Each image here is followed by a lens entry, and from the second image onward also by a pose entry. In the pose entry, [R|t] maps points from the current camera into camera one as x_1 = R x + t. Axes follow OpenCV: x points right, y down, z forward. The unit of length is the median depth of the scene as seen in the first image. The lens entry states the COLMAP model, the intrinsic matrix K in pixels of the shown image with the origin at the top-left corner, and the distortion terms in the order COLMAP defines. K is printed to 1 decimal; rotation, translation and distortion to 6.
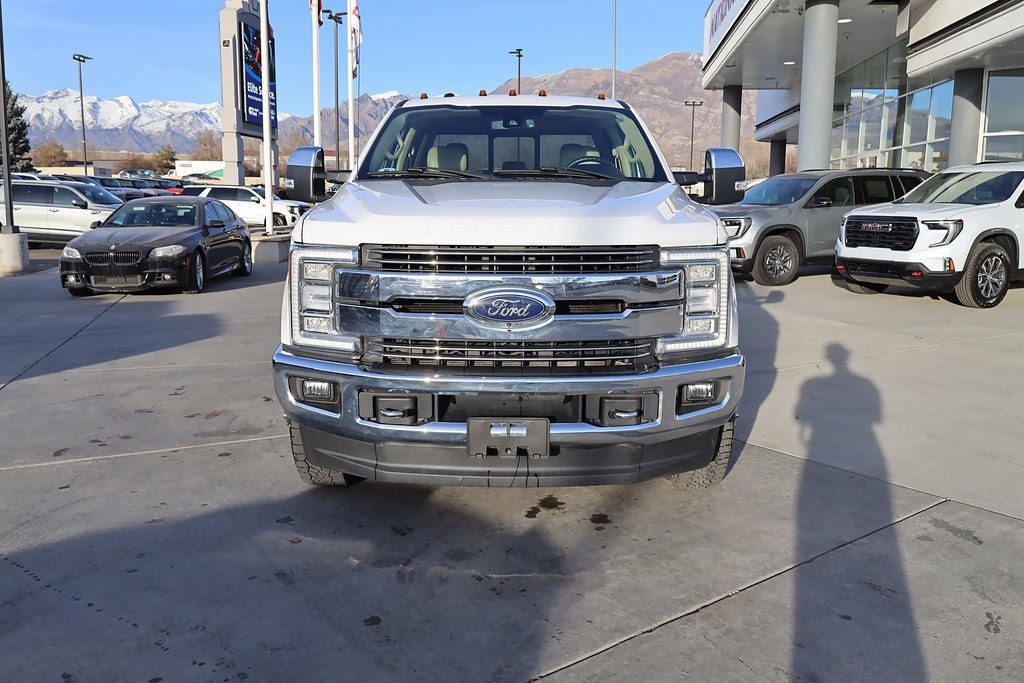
lens RADIAL K [[837.4, 0, 496.6], [0, 837.4, 340.1], [0, 0, 1]] dist [-0.009488, -0.003398]
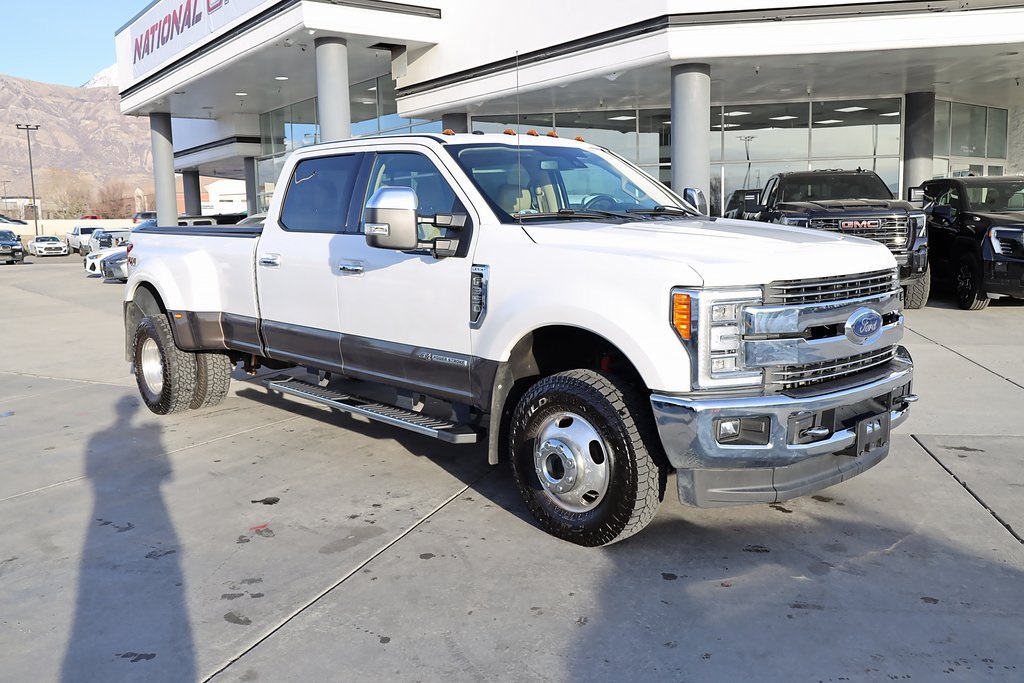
lens RADIAL K [[885.2, 0, 512.0], [0, 885.2, 341.5], [0, 0, 1]] dist [-0.010207, 0.002092]
pose [[0.726388, -0.114981, 0.677598, -1.012844], [0.144181, 0.989461, 0.013339, -0.088182], [-0.671991, 0.088008, 0.735311, 0.343275]]
